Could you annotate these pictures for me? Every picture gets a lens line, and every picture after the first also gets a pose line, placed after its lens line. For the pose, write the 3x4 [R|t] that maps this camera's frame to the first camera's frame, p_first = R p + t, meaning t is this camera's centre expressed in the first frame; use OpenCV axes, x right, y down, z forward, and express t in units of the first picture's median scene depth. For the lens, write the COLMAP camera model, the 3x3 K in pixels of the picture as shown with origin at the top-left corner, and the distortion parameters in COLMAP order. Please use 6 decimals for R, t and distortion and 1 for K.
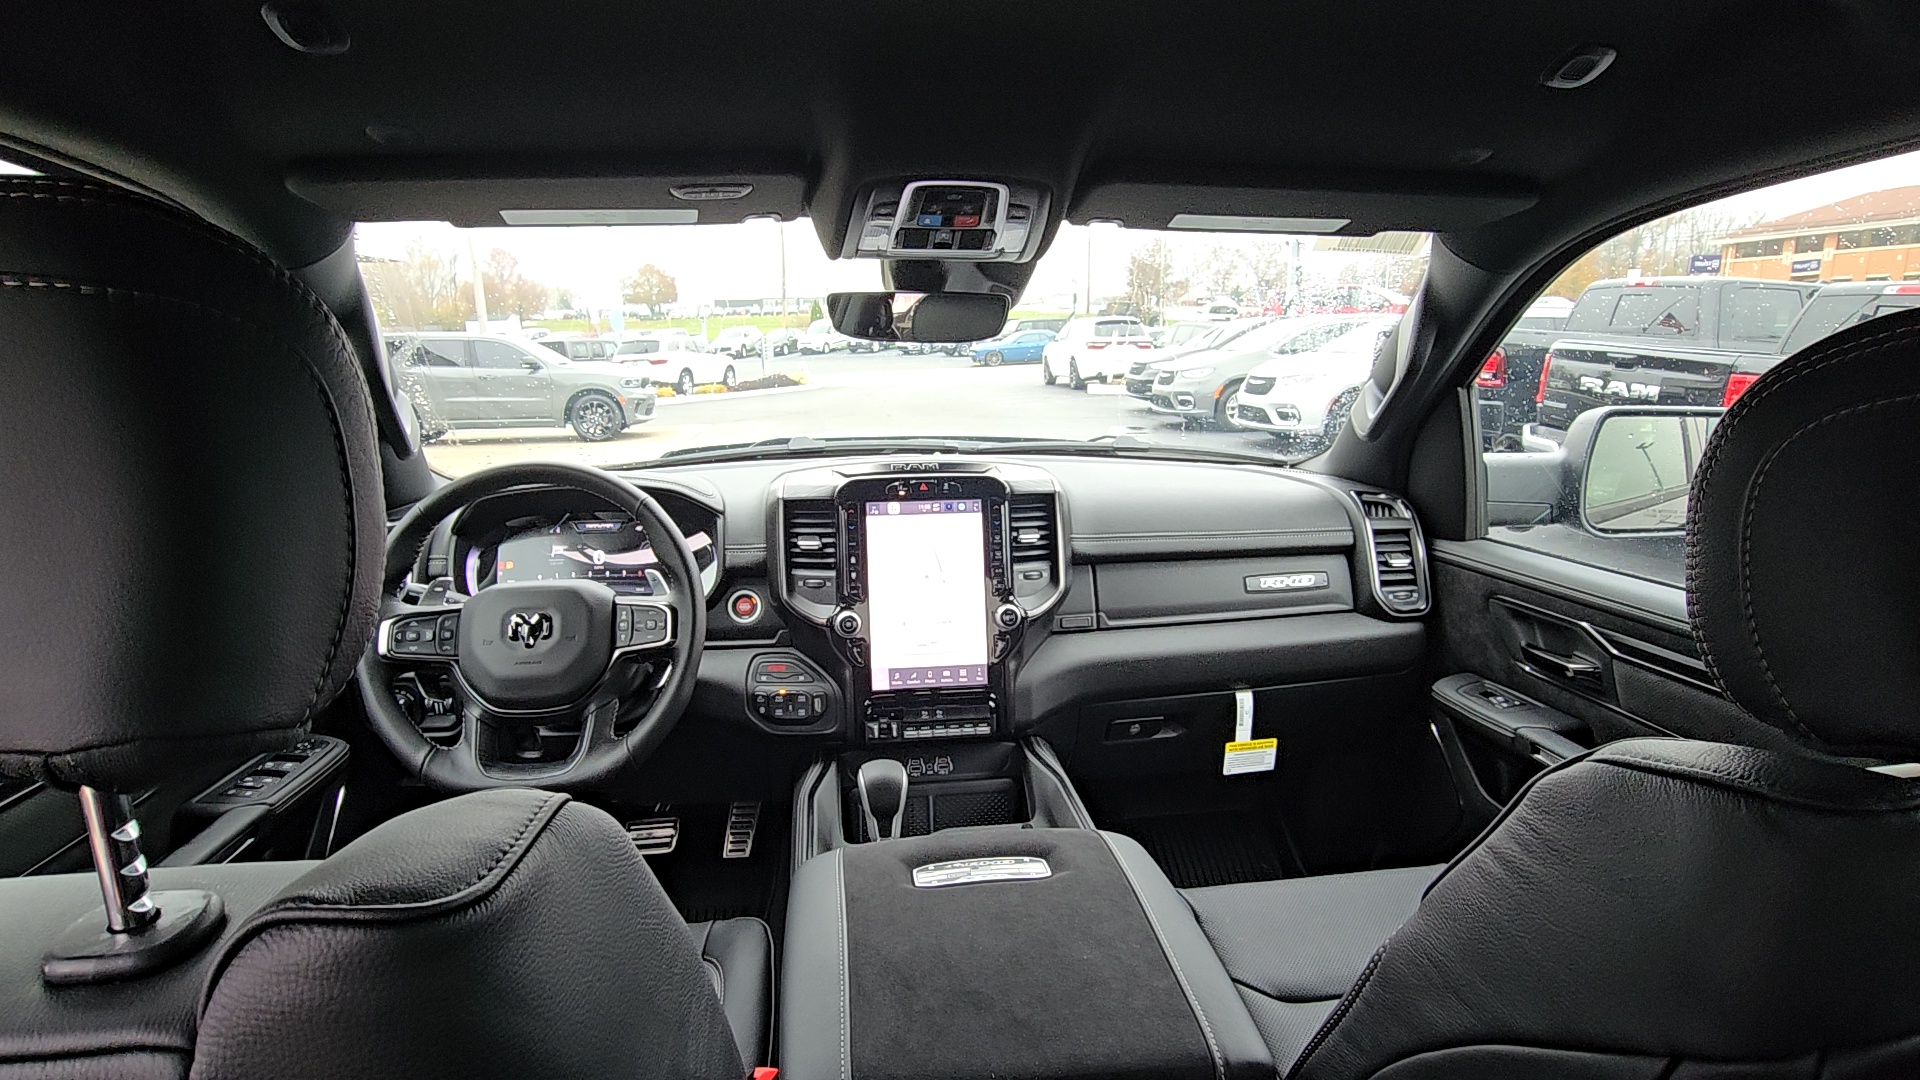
lens RADIAL K [[965.7, 0, 953.4], [0, 965.7, 544.7], [0, 0, 1]] dist [0.000955, -0.001085]
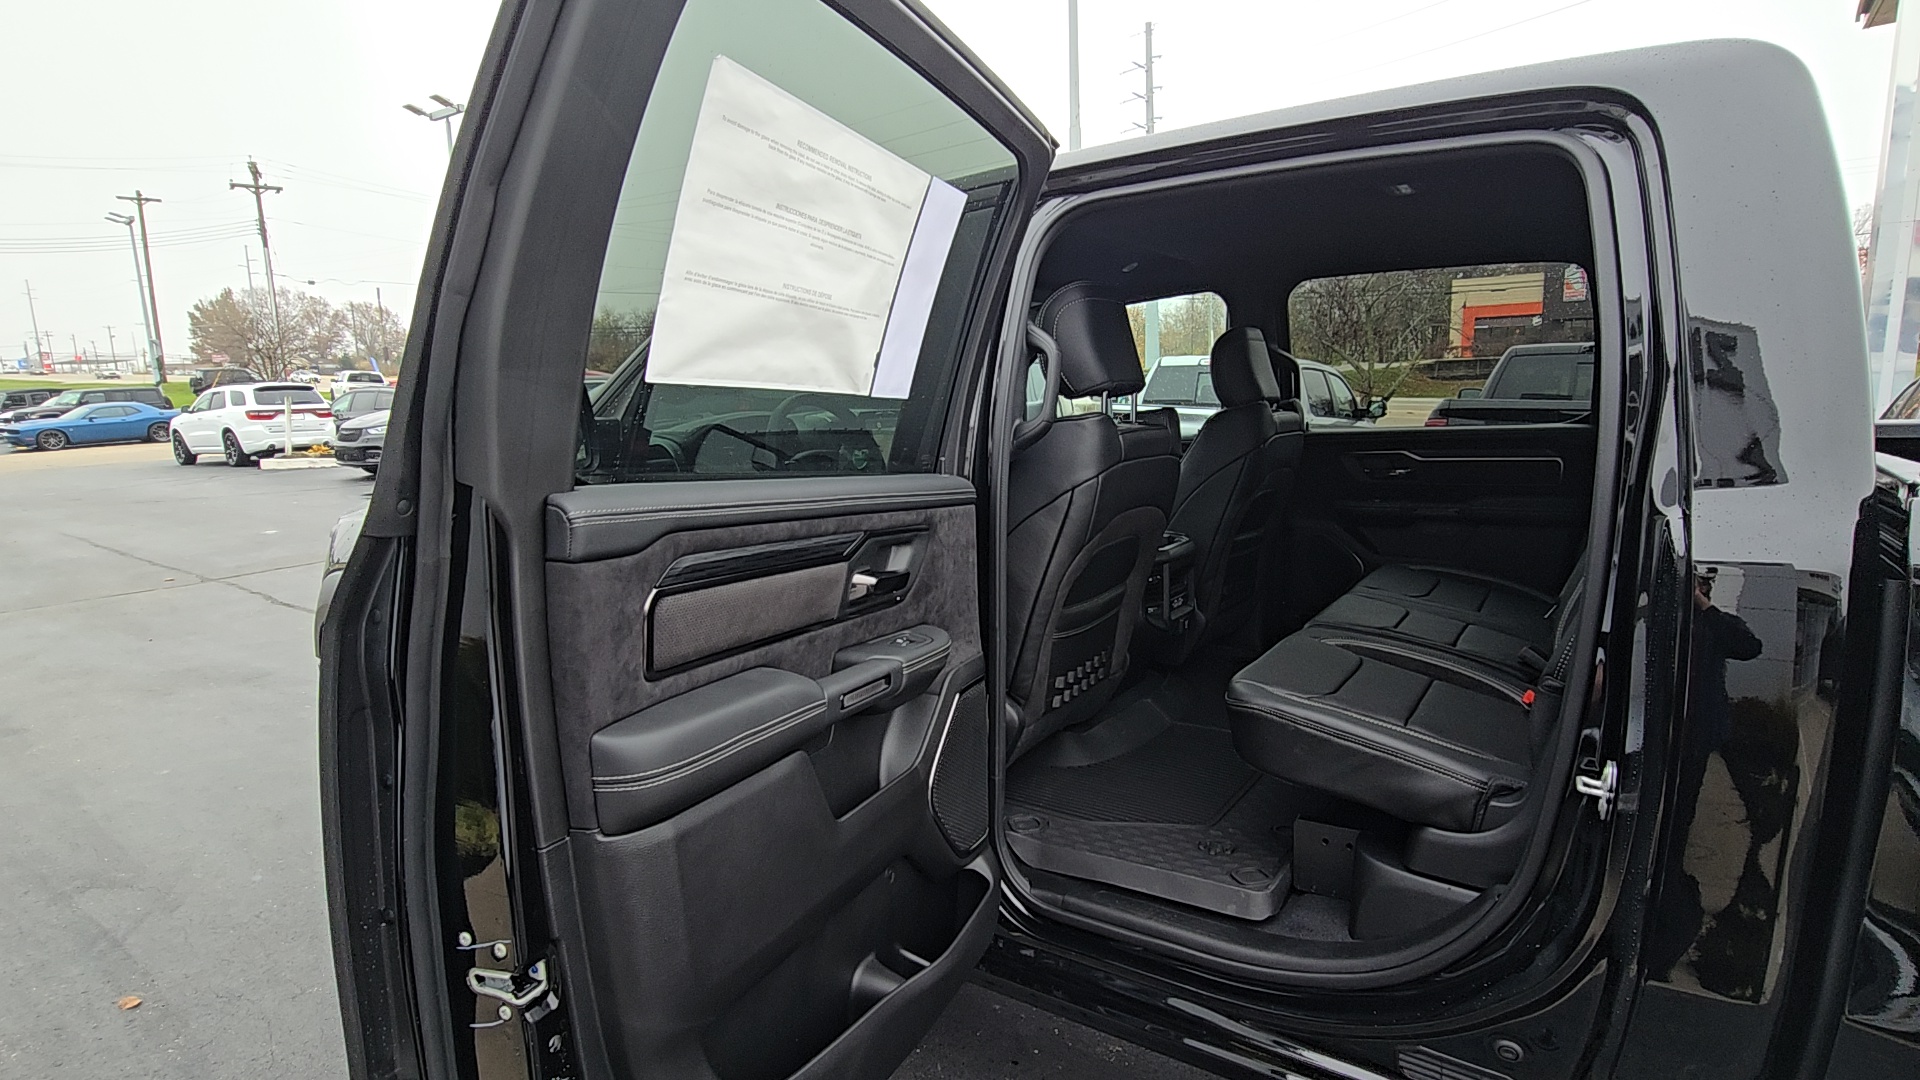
lens RADIAL K [[965.7, 0, 950.9], [0, 965.7, 546.0], [0, 0, 1]] dist [0.000955, -0.001085]
pose [[0.670660, -0.124976, 0.731161, -0.134167], [0.175578, 0.984439, 0.007219, 0.020997], [-0.720686, 0.123535, 0.682166, -0.047394]]
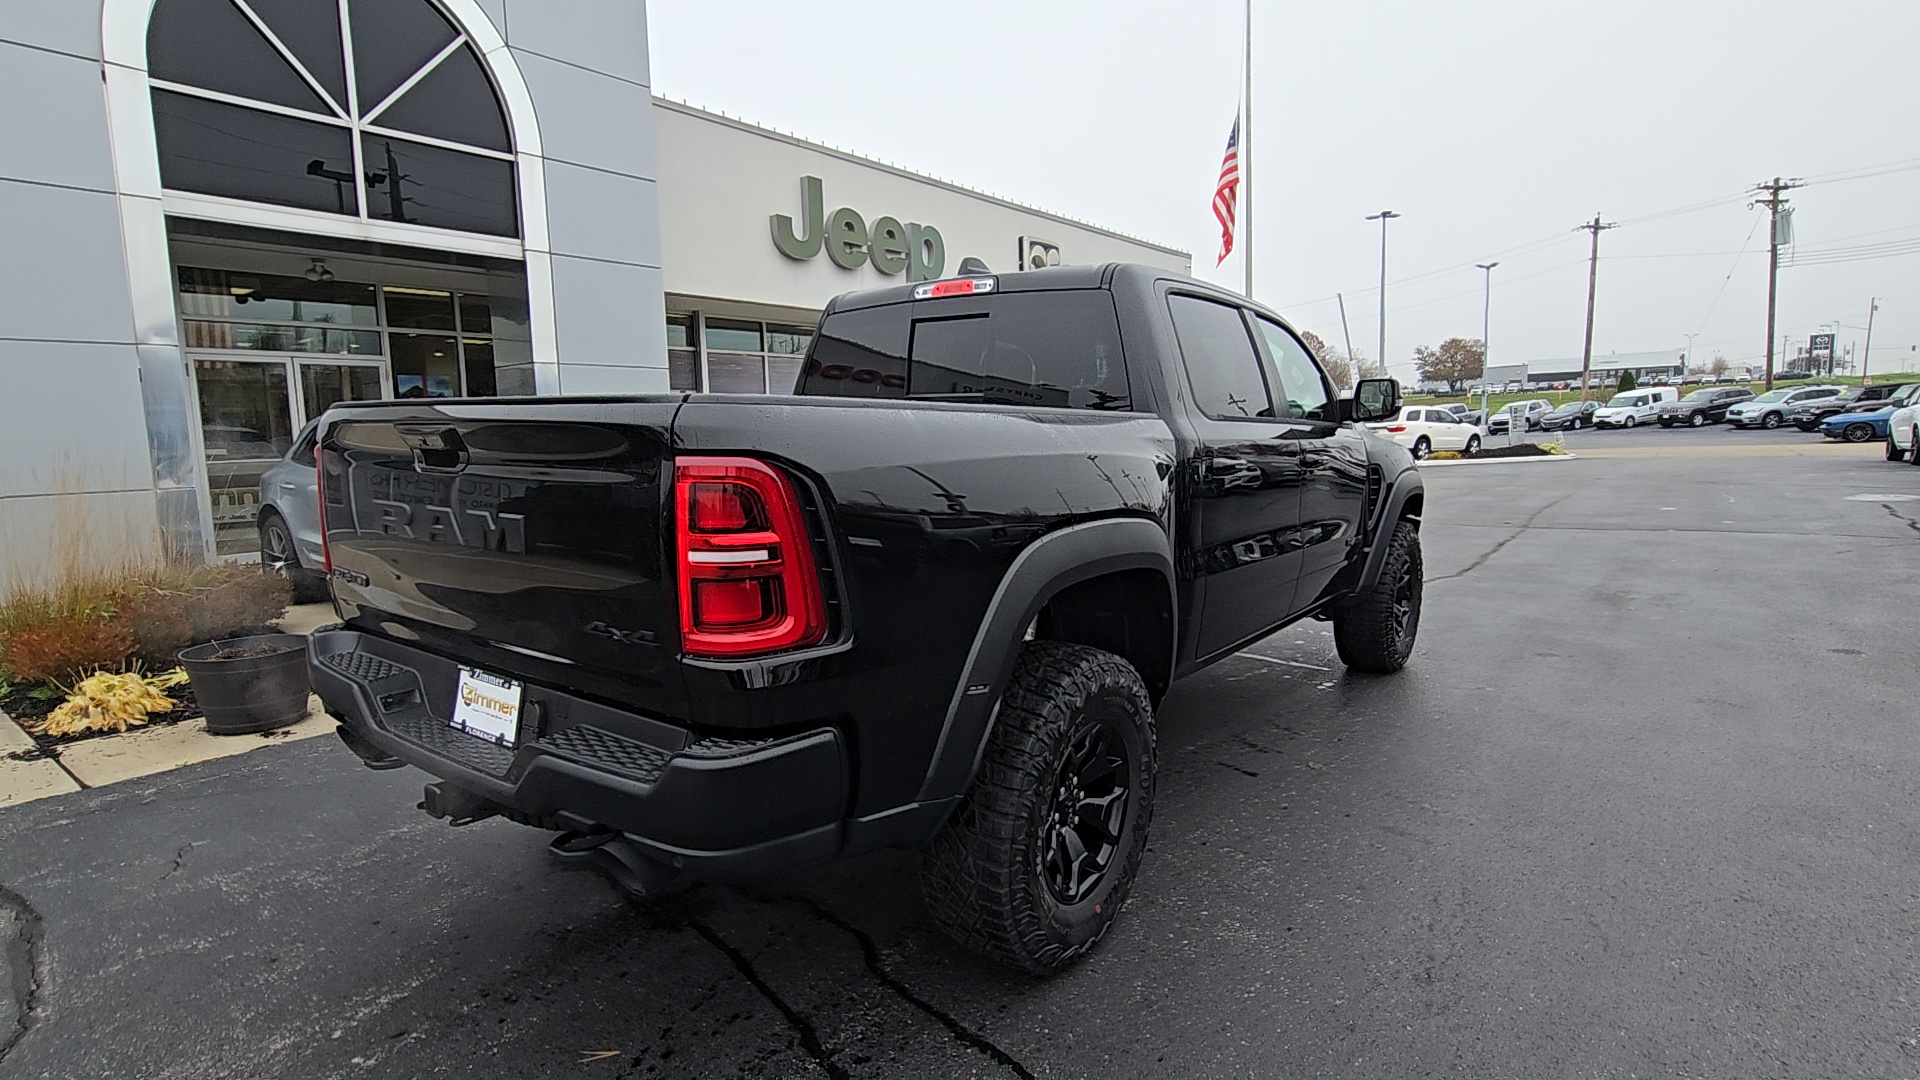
lens RADIAL K [[965.7, 0, 950.4], [0, 965.7, 544.0], [0, 0, 1]] dist [0.000955, -0.001085]
pose [[0.712998, 0.088994, -0.695495, 0.187412], [-0.144444, 0.989280, -0.021493, 0.063132], [0.686127, 0.115785, 0.718209, -0.207820]]
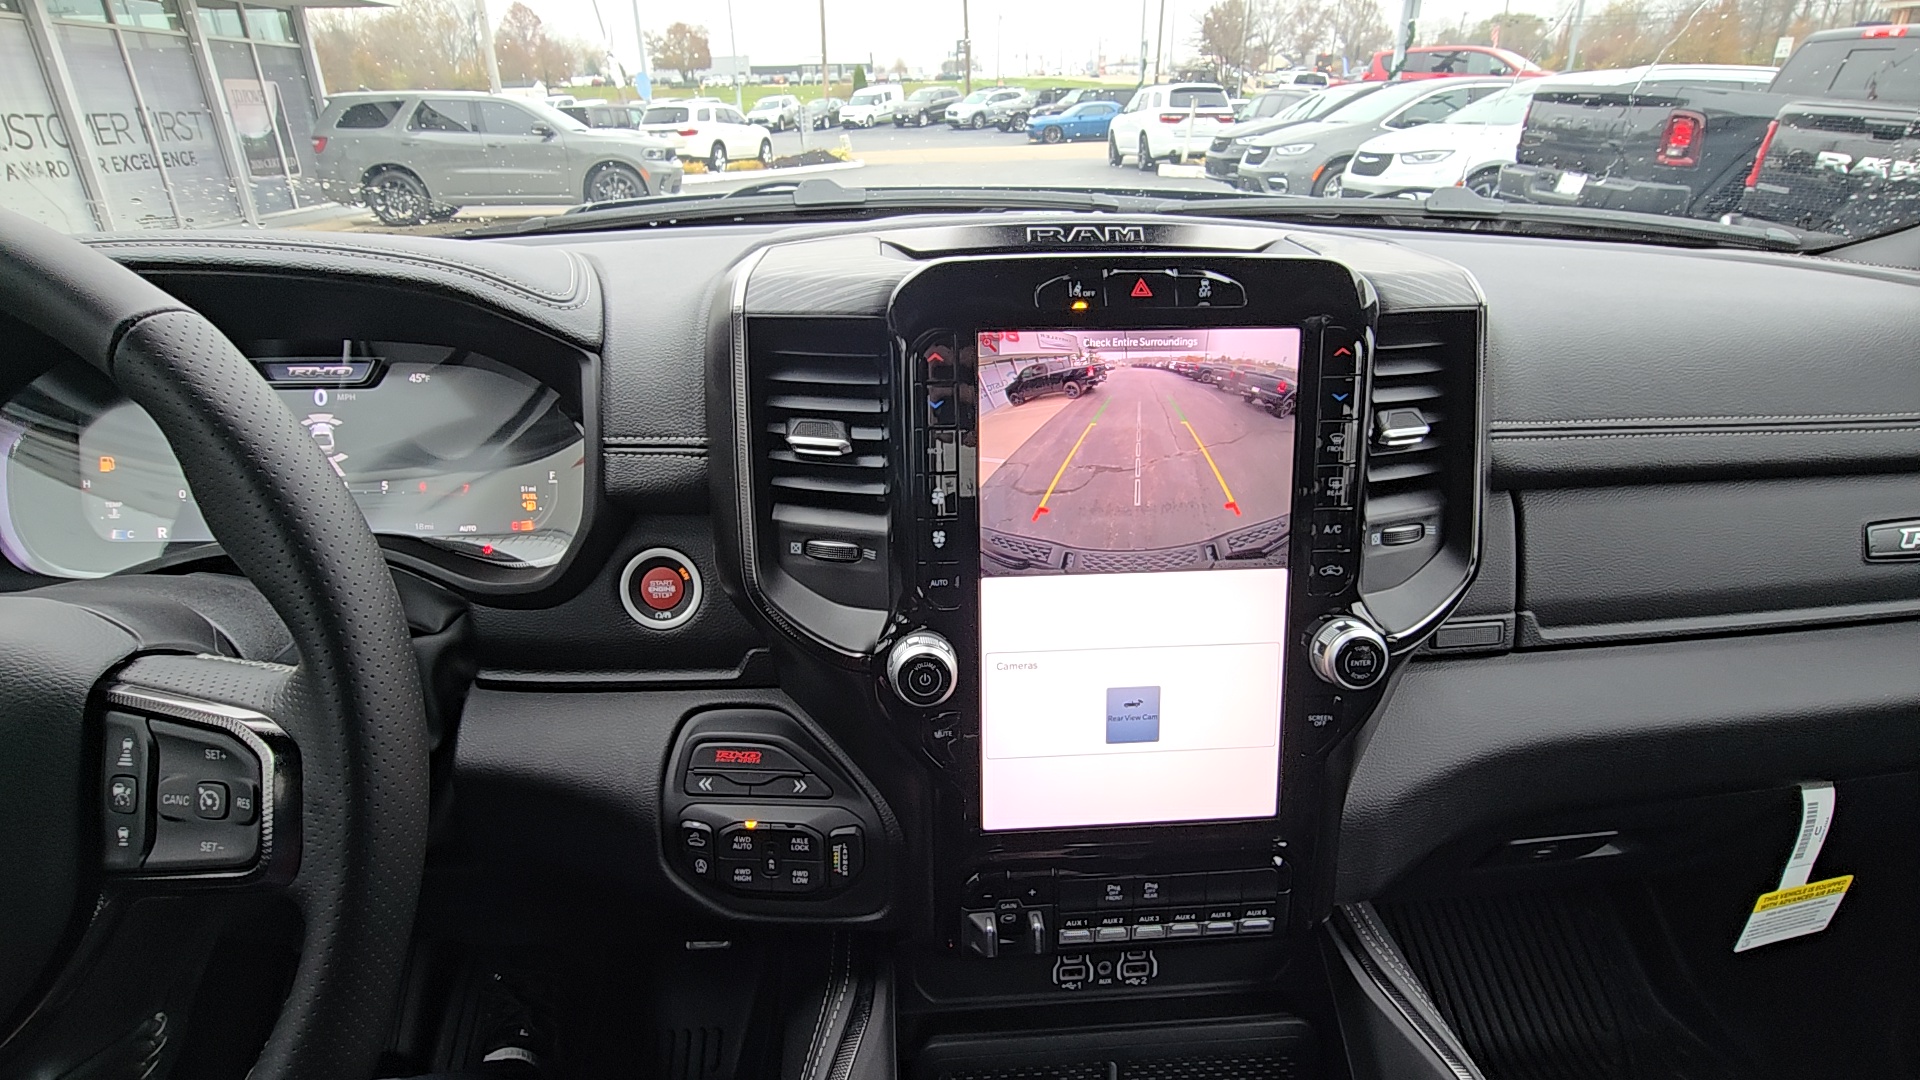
lens RADIAL K [[965.7, 0, 952.3], [0, 965.7, 548.9], [0, 0, 1]] dist [0.000955, -0.001085]
pose [[0.998669, 0.029801, -0.042107, -0.007219], [-0.020245, 0.977182, 0.211439, -0.003558], [0.047447, -0.210305, 0.976484, 0.056363]]
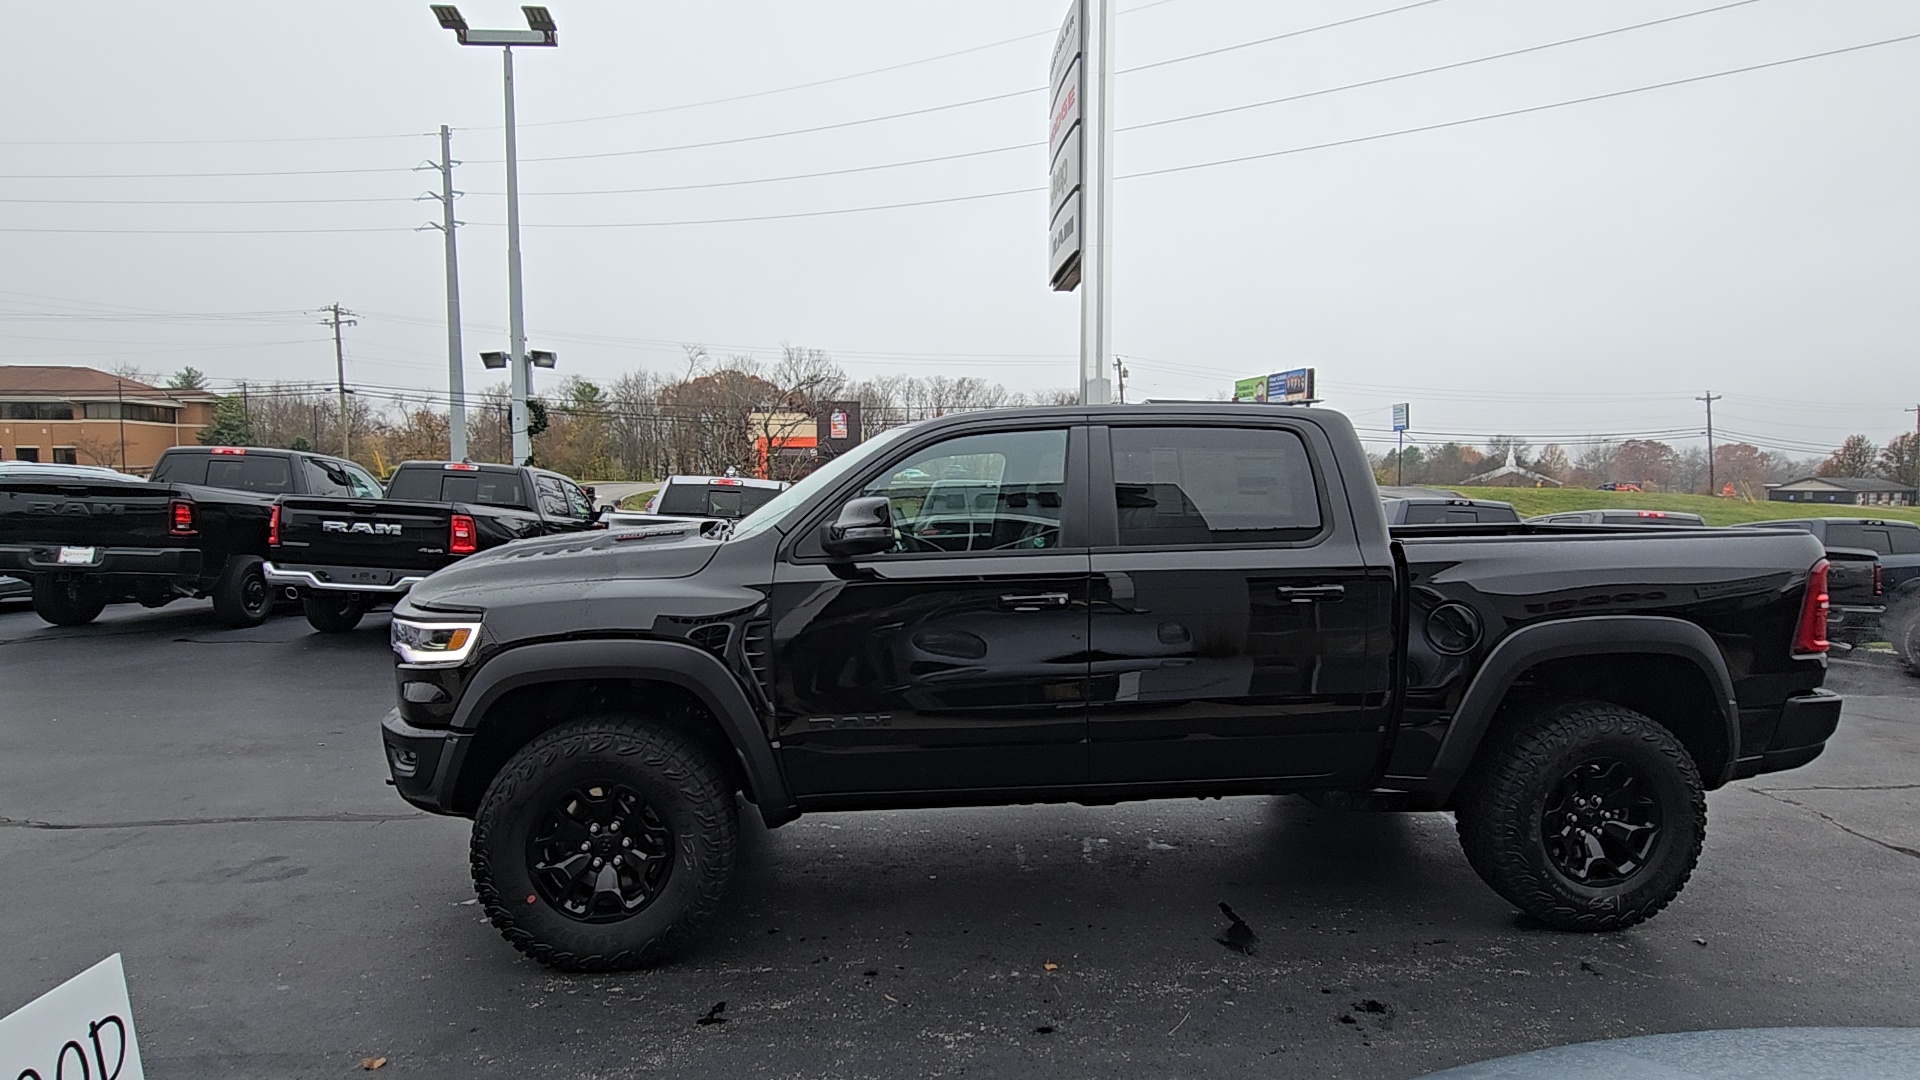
lens RADIAL K [[965.7, 0, 953.9], [0, 965.7, 541.4], [0, 0, 1]] dist [0.000955, -0.001085]
pose [[0.033814, -0.035946, 0.998781, -0.289449], [0.209116, 0.977487, 0.028100, -0.002103], [-0.977306, 0.207911, 0.040570, 0.052183]]
